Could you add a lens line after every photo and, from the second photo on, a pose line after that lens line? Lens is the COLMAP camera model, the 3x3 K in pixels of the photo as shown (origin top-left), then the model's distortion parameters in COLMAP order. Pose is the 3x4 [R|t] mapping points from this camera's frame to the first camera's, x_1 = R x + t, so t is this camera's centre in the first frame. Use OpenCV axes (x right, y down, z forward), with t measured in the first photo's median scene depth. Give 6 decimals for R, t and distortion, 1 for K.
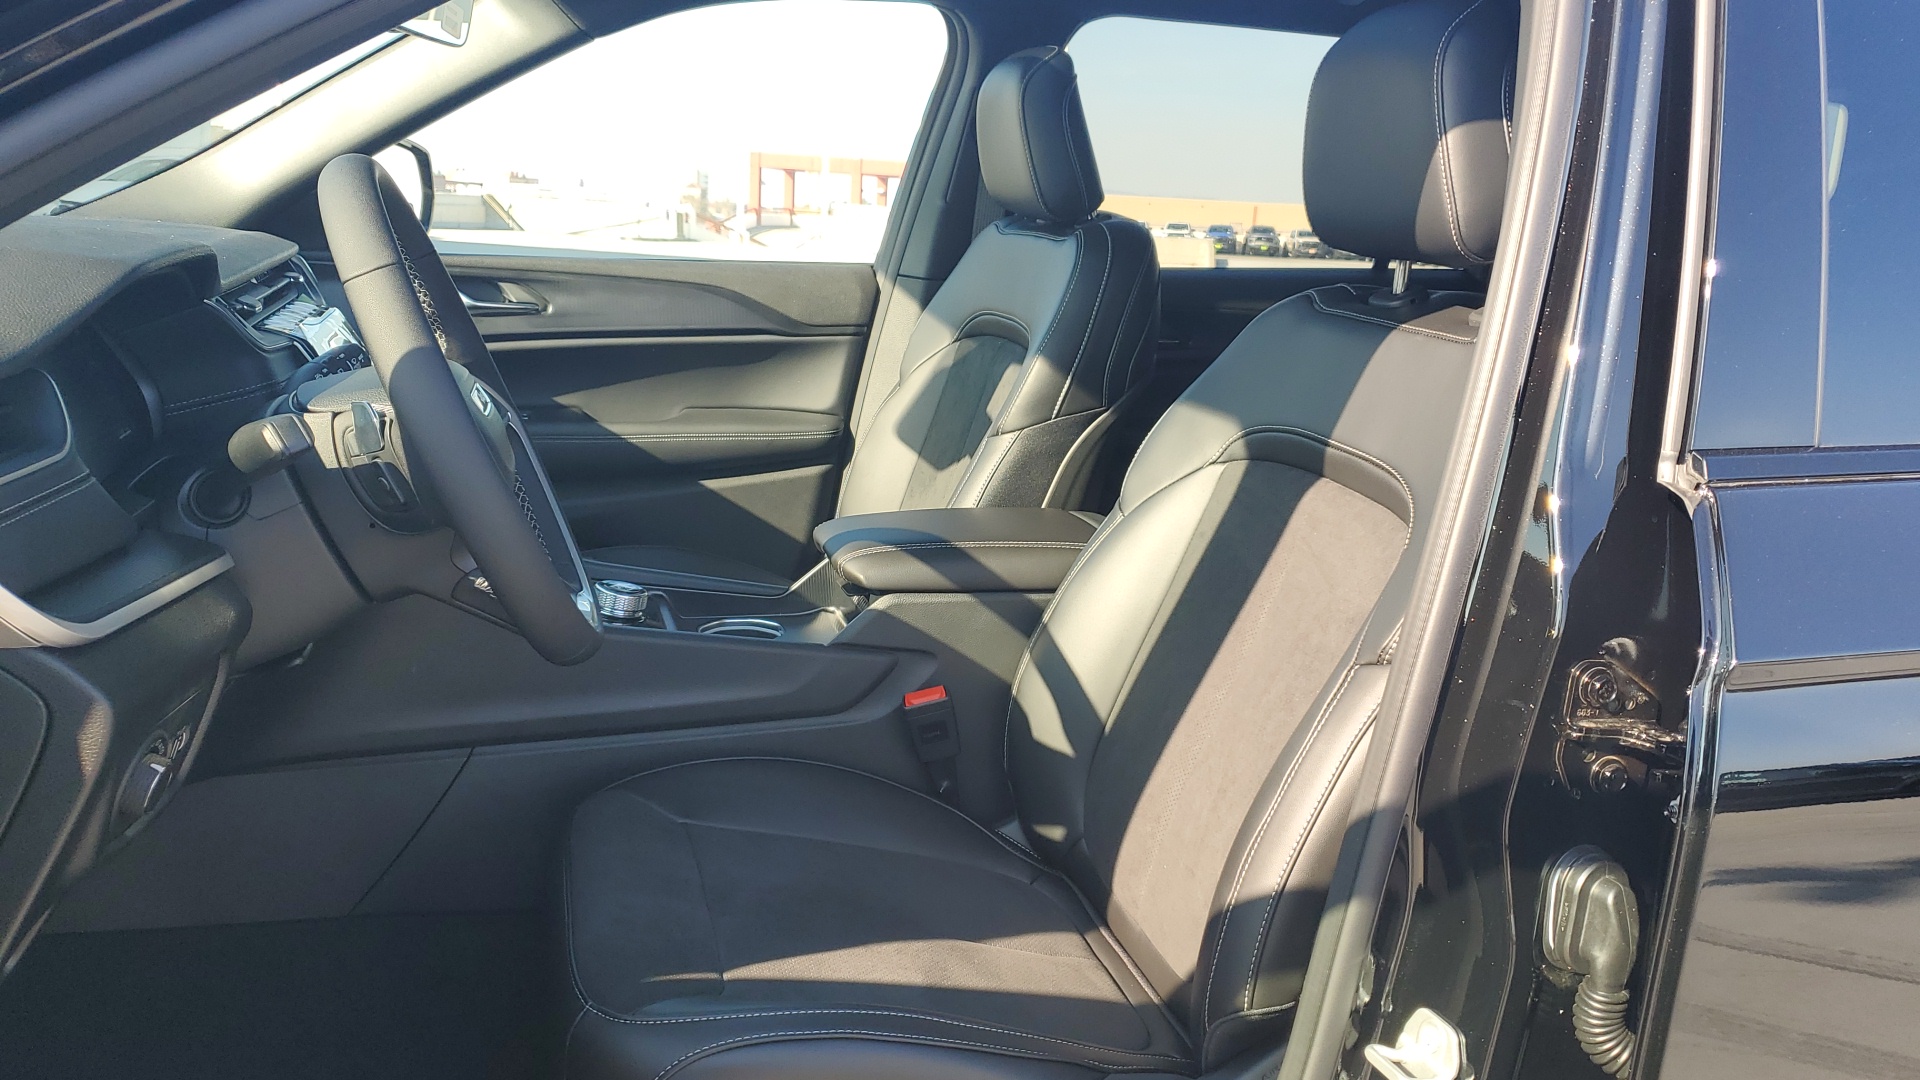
lens RADIAL K [[1481.8, 0, 979.4], [0, 1481.8, 521.7], [0, 0, 1]] dist [0.048366, -0.044019]
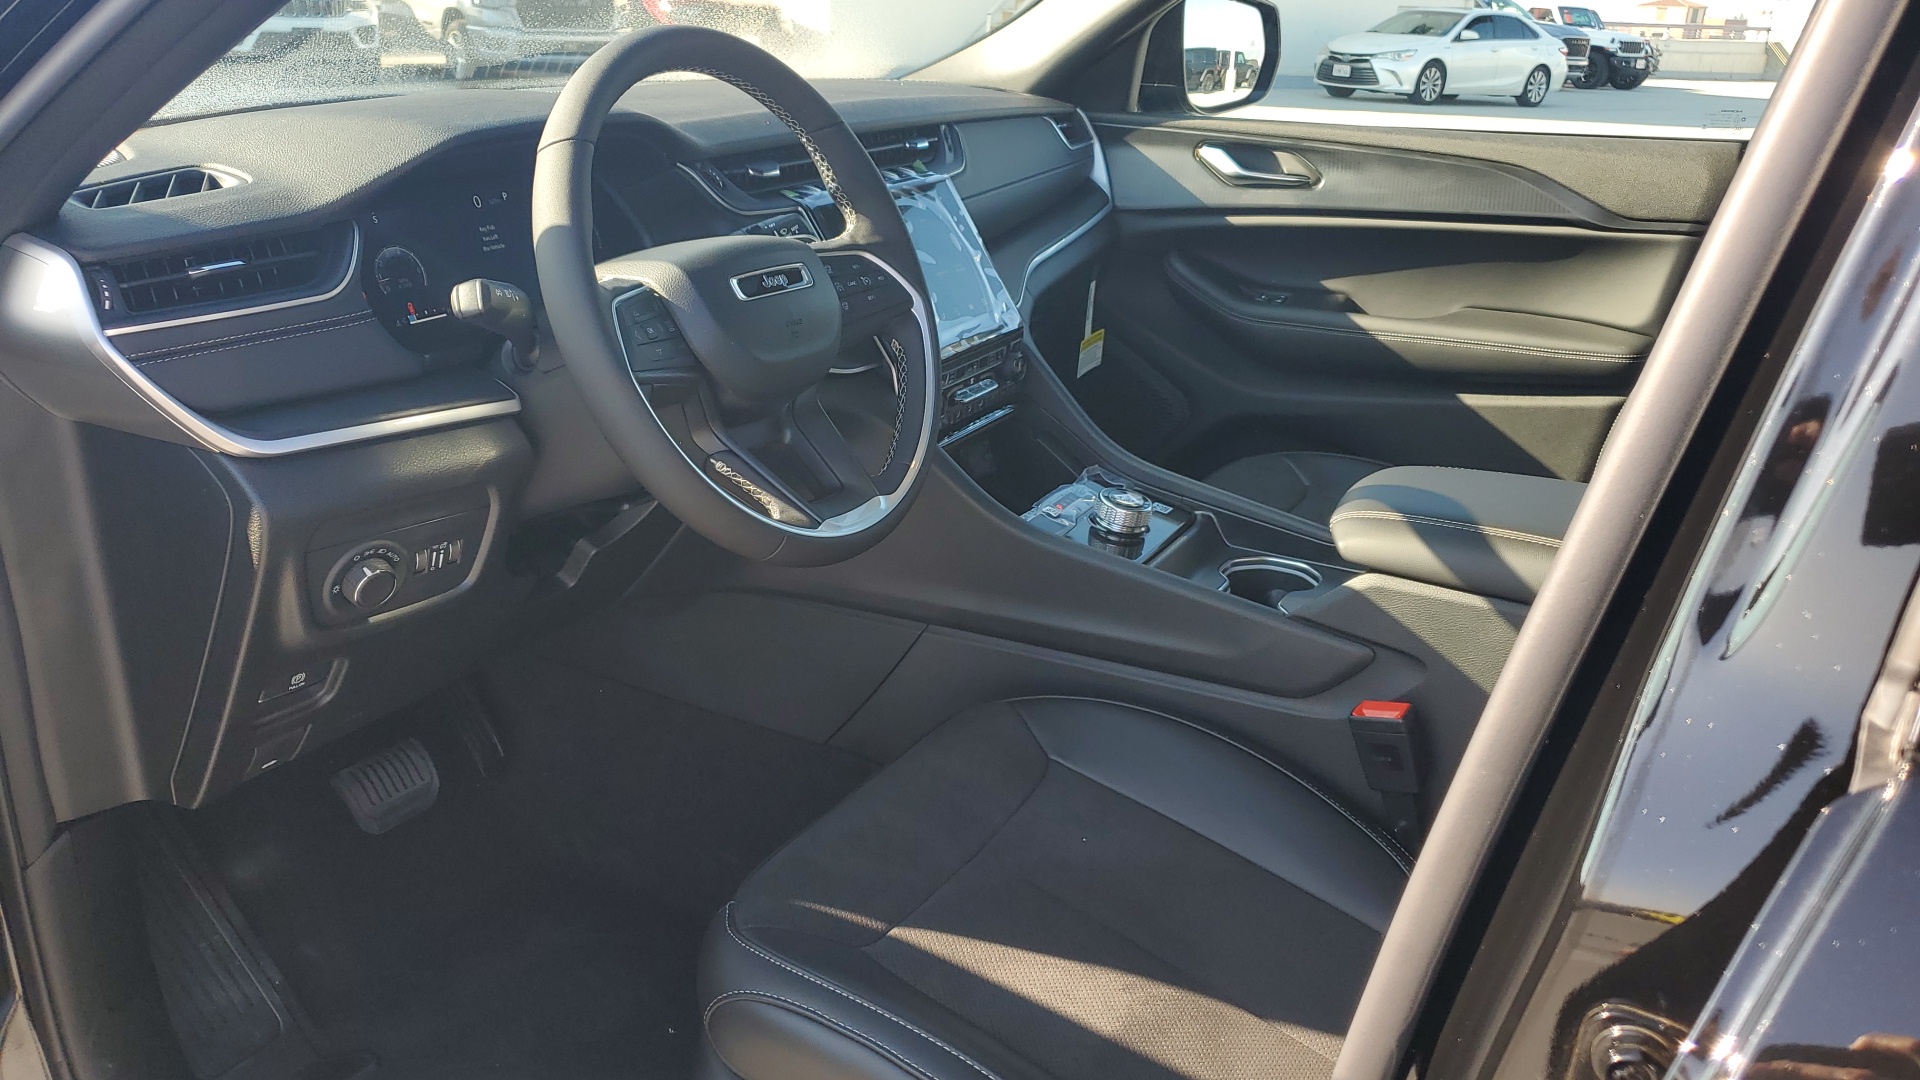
lens RADIAL K [[1481.8, 0, 970.2], [0, 1481.8, 543.3], [0, 0, 1]] dist [0.048366, -0.044019]
pose [[0.703459, 0.217052, -0.676781, 0.225061], [-0.143635, 0.975995, 0.163717, -0.045865], [0.696070, -0.017959, 0.717749, 0.192631]]
